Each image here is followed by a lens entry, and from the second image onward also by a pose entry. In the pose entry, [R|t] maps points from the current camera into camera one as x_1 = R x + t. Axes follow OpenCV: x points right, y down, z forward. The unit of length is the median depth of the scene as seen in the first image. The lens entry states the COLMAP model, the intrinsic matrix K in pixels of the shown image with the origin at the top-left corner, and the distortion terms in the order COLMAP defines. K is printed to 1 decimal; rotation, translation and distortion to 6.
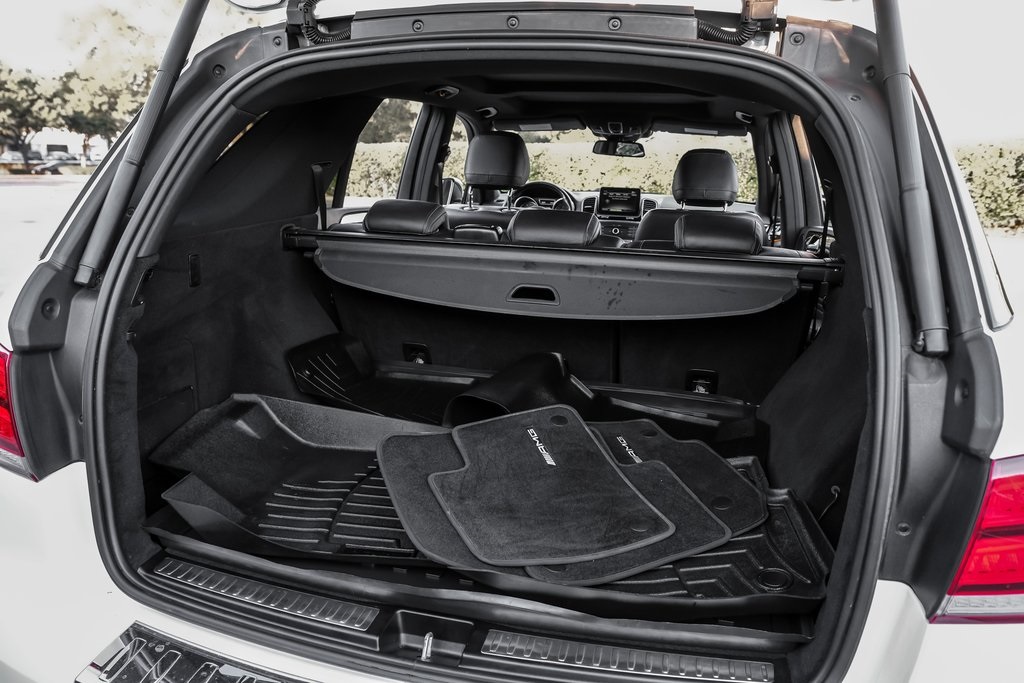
lens RADIAL K [[738.1, 0, 521.0], [0, 738.1, 339.5], [0, 0, 1]] dist [-0.019863, 0.001479]
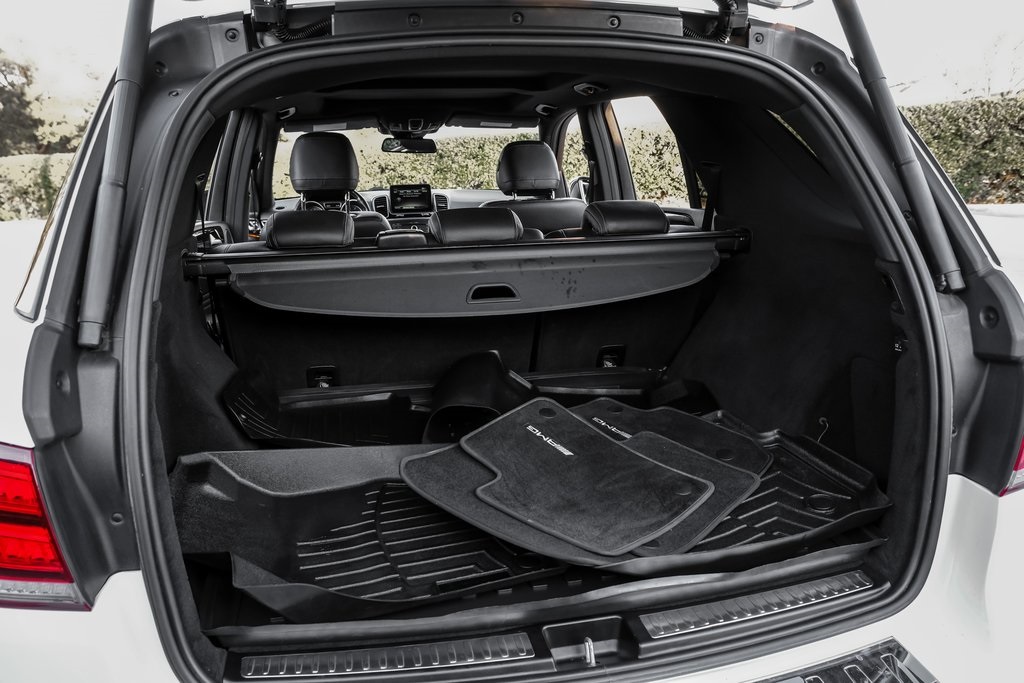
lens RADIAL K [[739.9, 0, 509.0], [0, 739.9, 342.1], [0, 0, 1]] dist [-0.026587, 0.003839]
pose [[0.903892, -0.151795, 0.399923, -0.178049], [0.148859, 0.988105, 0.038600, -0.015356], [-0.401025, 0.024642, 0.915736, 0.040860]]
